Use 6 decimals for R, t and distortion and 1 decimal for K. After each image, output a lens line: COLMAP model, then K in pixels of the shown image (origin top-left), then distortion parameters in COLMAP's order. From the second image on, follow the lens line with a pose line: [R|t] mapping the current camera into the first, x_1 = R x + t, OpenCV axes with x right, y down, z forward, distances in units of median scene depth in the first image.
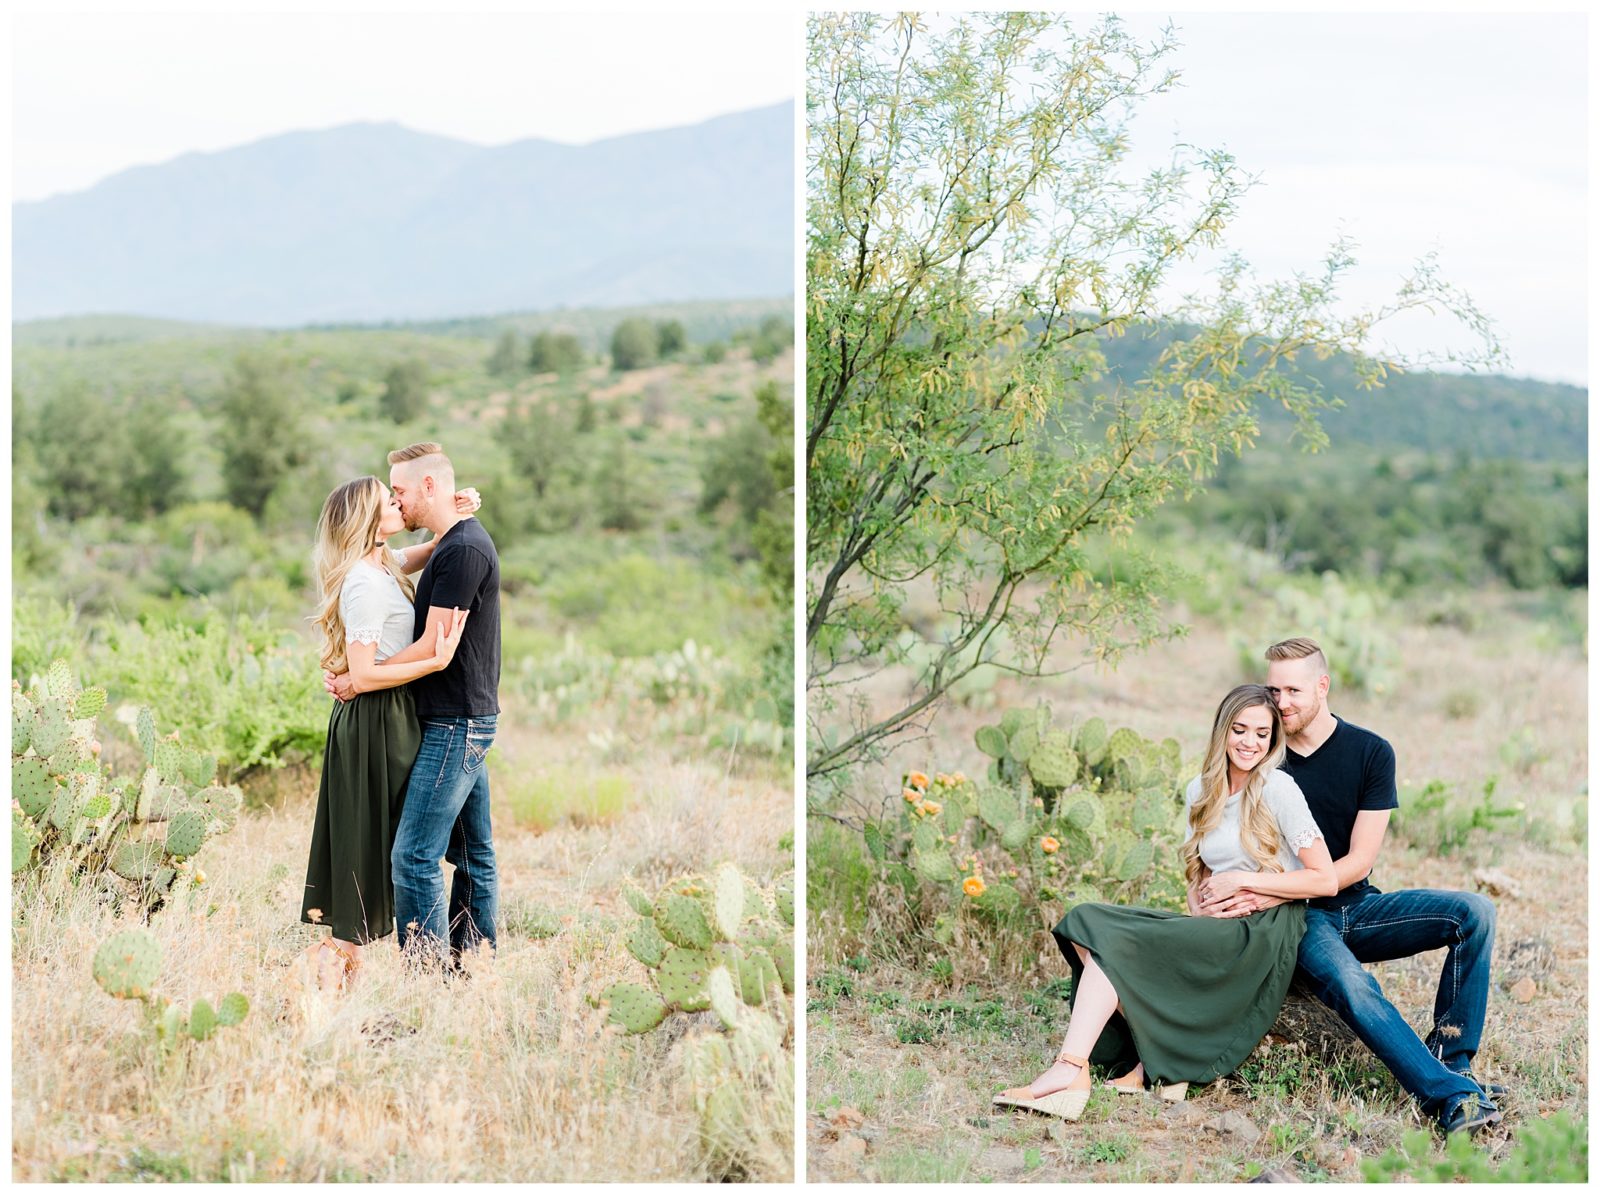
lens RADIAL K [[3945.9, 0, 800.0], [0, 3945.9, 597.5], [0, 0, 1]] dist [-0.540983, -0.025004]
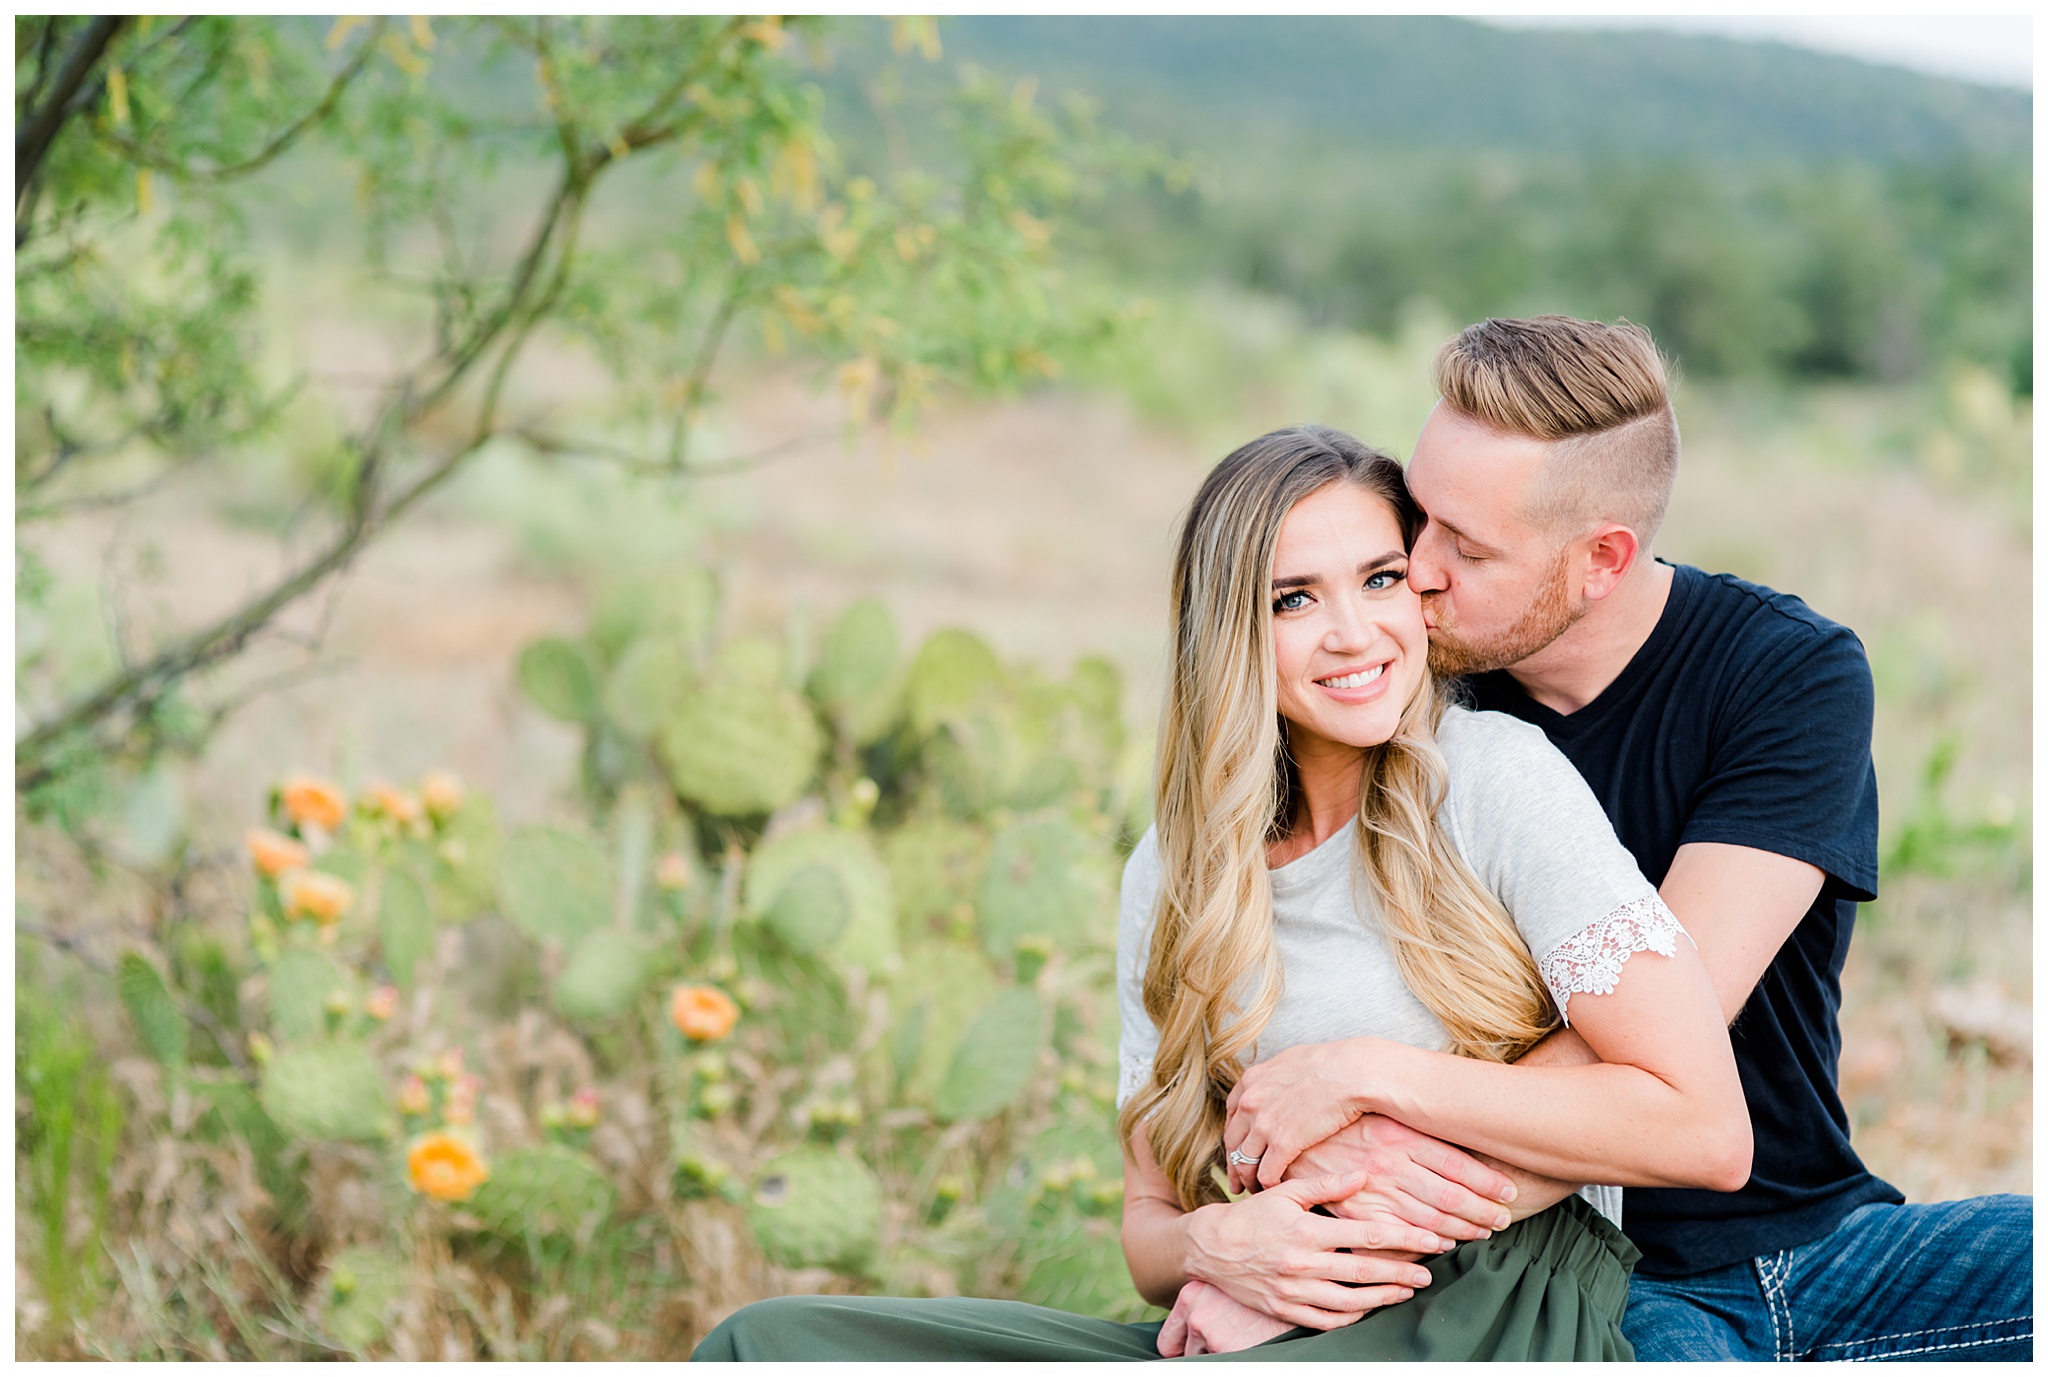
lens RADIAL K [[5255.0, 0, 1024.0], [0, 5255.0, 688.5], [0, 0, 1]] dist [-0.112809, -1.168673]
pose [[0.996339, -0.025726, 0.081532, 0.053857], [0.022768, 0.999056, 0.037006, 0.022624], [-0.082407, -0.035014, 0.995983, 0.574350]]
